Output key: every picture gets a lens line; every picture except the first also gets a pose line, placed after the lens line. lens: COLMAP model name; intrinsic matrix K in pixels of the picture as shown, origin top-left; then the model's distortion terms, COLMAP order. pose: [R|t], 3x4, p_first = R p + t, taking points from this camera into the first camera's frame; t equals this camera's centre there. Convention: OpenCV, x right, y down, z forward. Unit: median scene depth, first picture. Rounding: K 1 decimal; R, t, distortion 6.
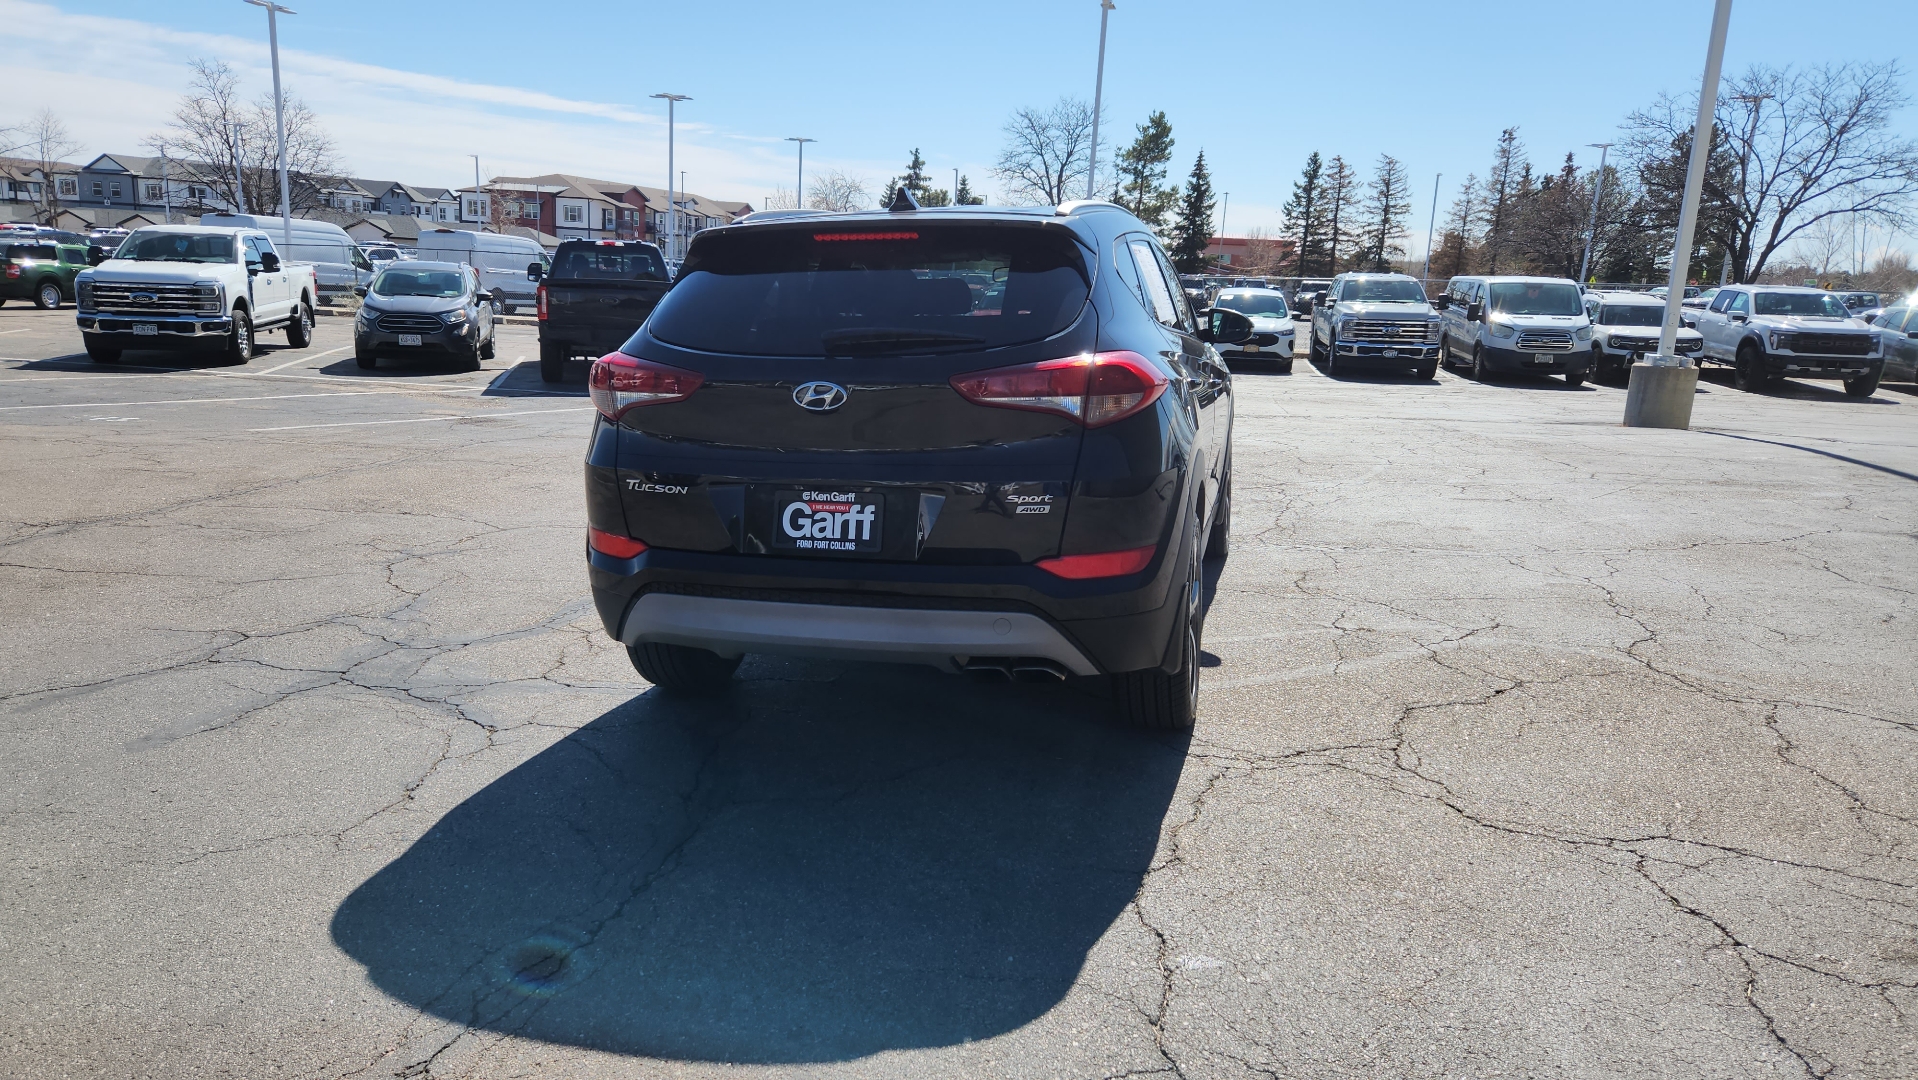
lens RADIAL K [[1285.1, 0, 925.4], [0, 1285.1, 546.3], [0, 0, 1]] dist [0.077571, -0.064437]
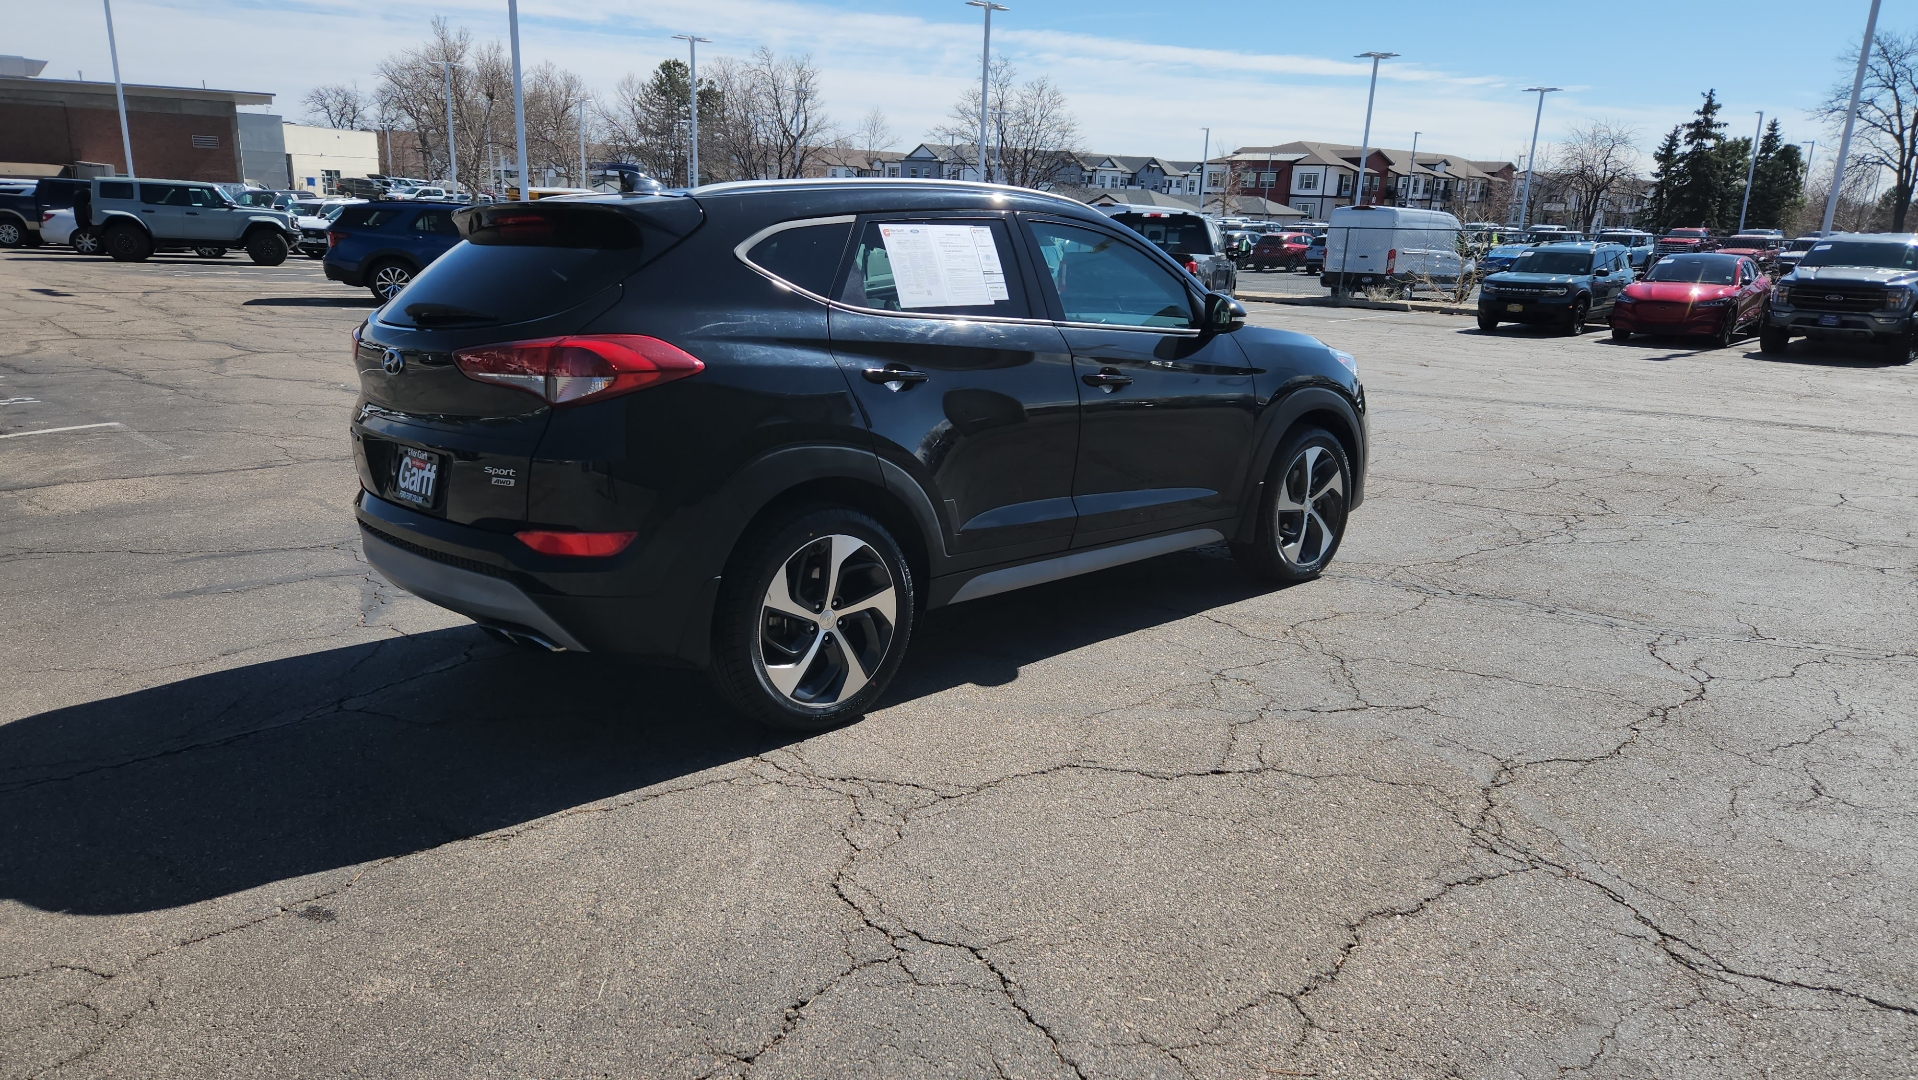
lens RADIAL K [[1287.4, 0, 929.8], [0, 1287.4, 549.4], [0, 0, 1]] dist [0.074298, -0.060195]
pose [[0.850274, 0.123187, -0.511723, 0.071469], [-0.110456, 0.992338, 0.055353, -0.005480], [0.514621, 0.009457, 0.857366, 0.021525]]
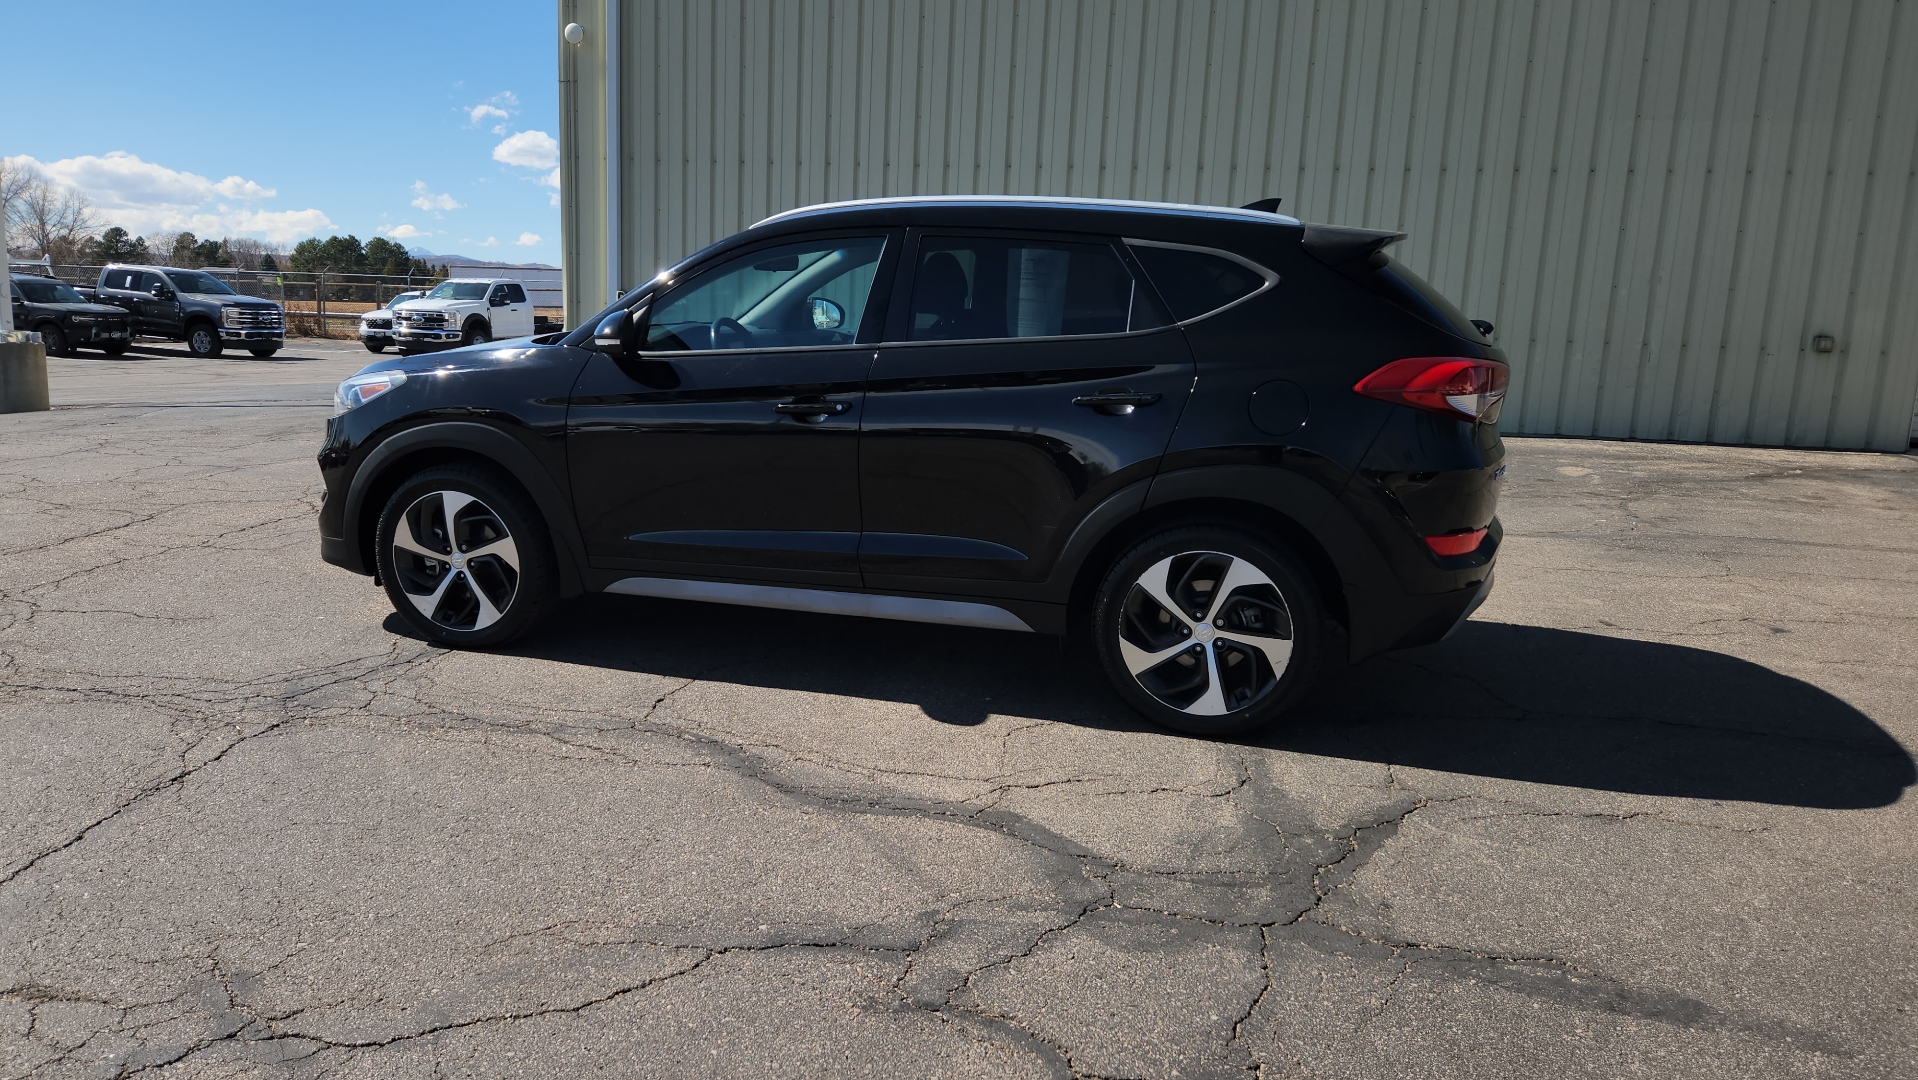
lens RADIAL K [[1280.5, 0, 931.0], [0, 1280.5, 530.1], [0, 0, 1]] dist [0.072828, -0.059445]
pose [[0.012649, -0.197573, 0.980207, -0.111069], [0.176219, 0.965382, 0.192311, -0.025025], [-0.984270, 0.170299, 0.047028, 0.120601]]
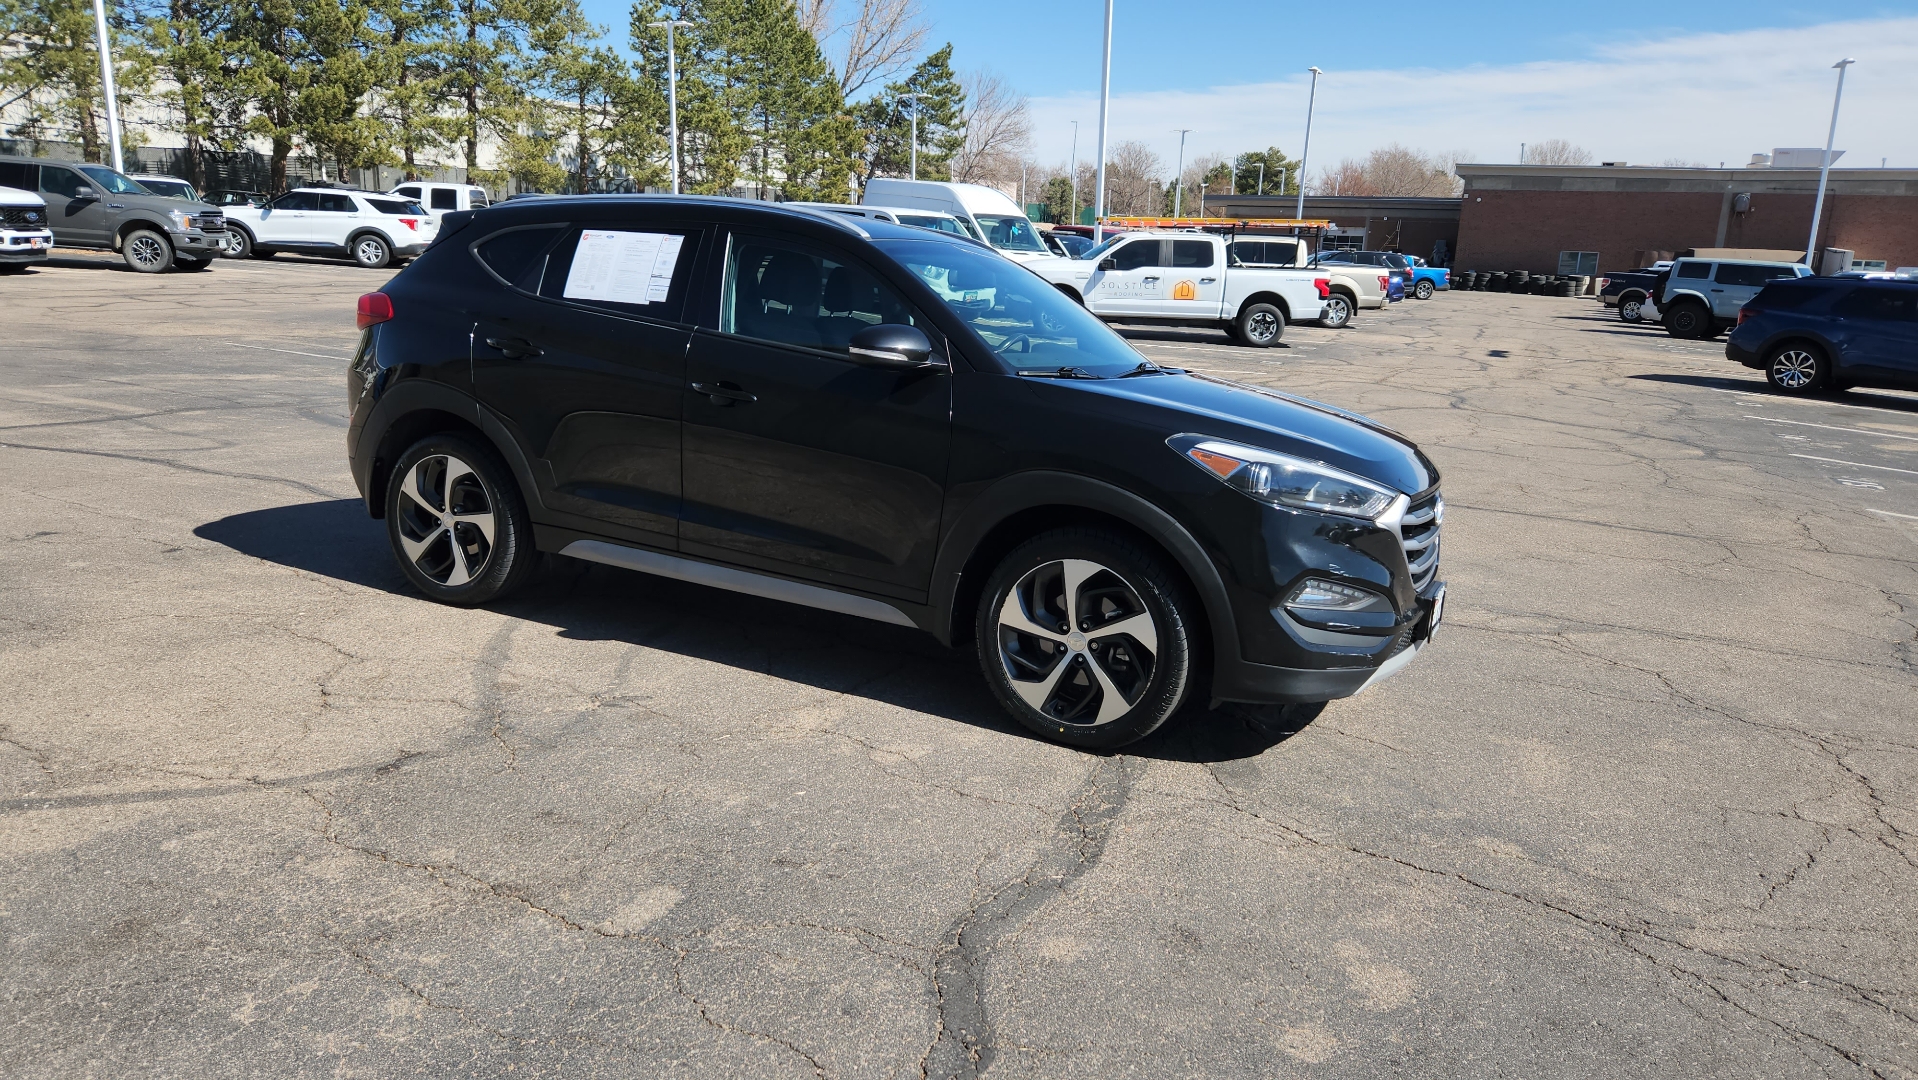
lens RADIAL K [[1280.5, 0, 931.0], [0, 1280.5, 530.1], [0, 0, 1]] dist [0.072828, -0.059445]
pose [[-0.218245, 0.176715, -0.959761, 0.125718], [-0.254398, 0.939163, 0.230771, -0.033219], [0.942152, 0.294526, -0.160012, 0.158199]]
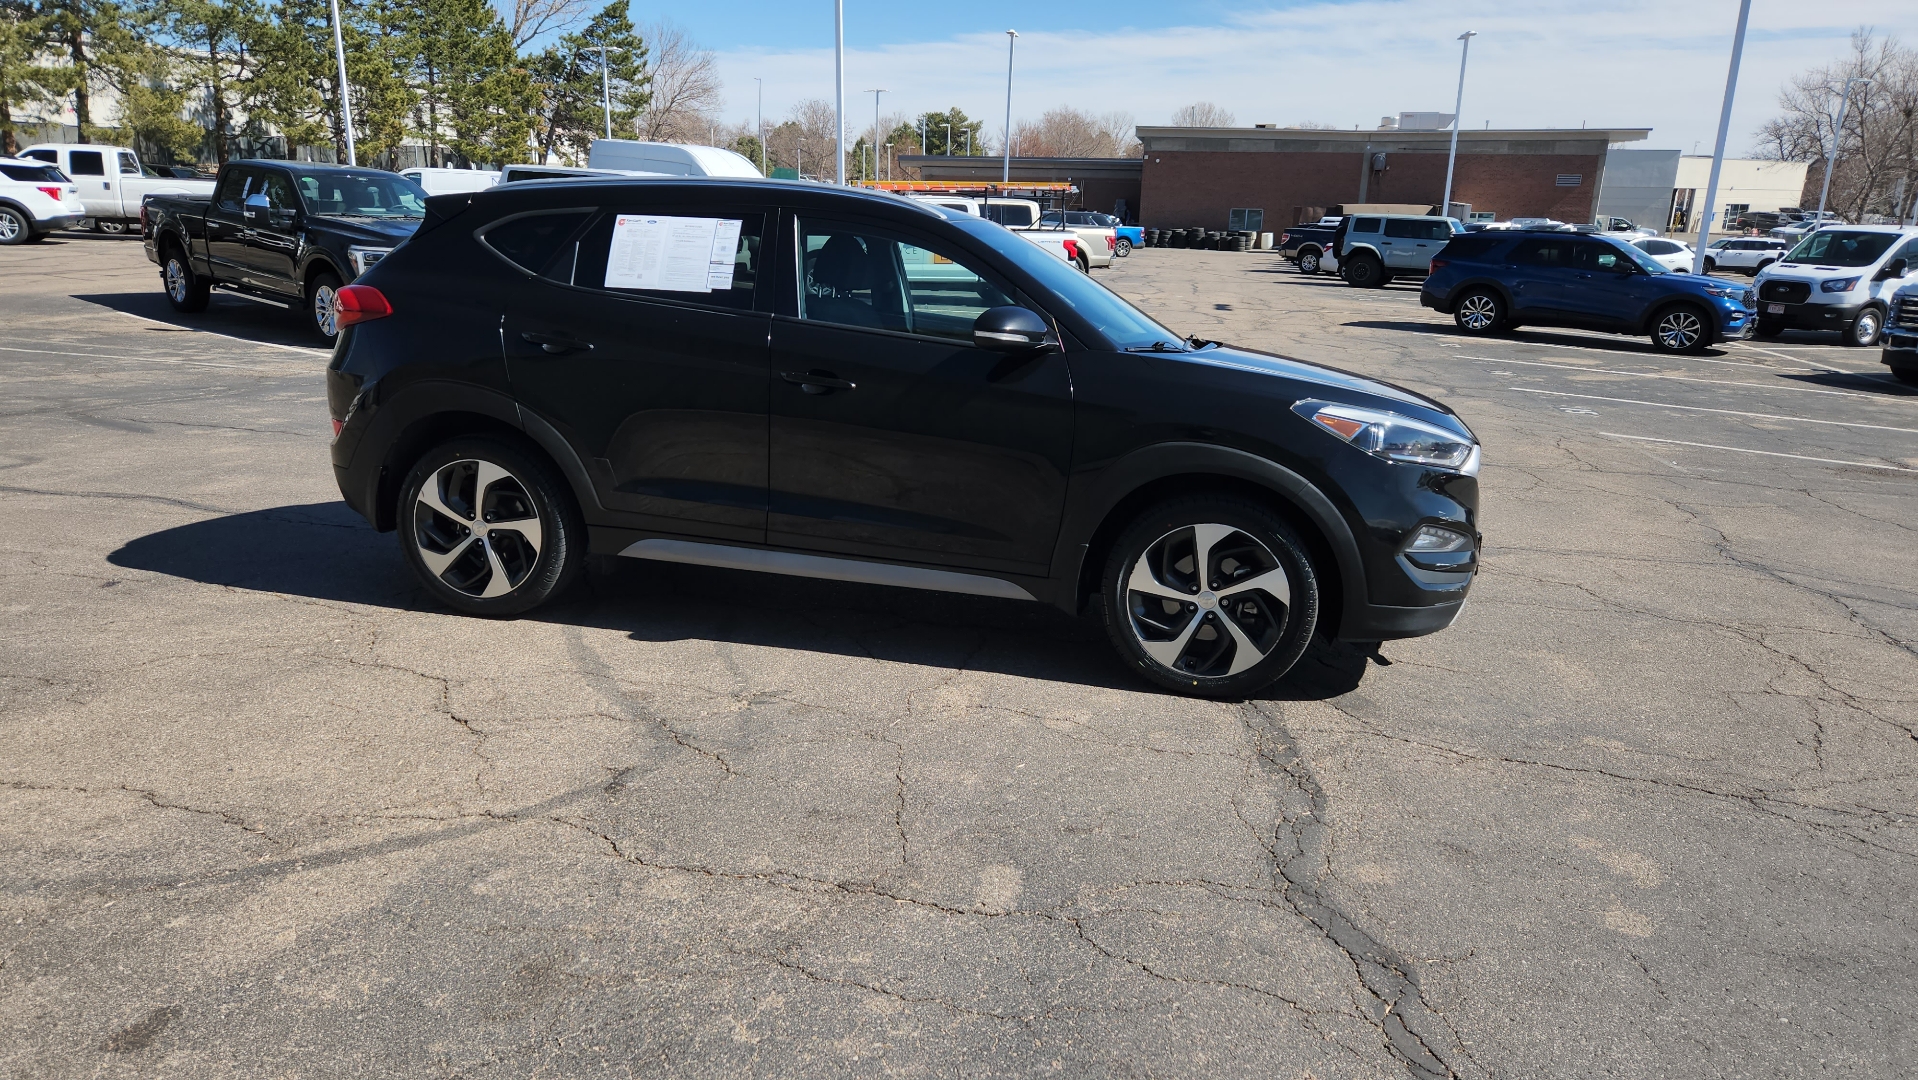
lens RADIAL K [[1278.8, 0, 934.4], [0, 1278.8, 557.7], [0, 0, 1]] dist [0.070964, -0.057970]
pose [[0.020694, 0.231185, -0.972690, 0.131255], [-0.238976, 0.945840, 0.219720, -0.026793], [0.970805, 0.227902, 0.074821, 0.126975]]
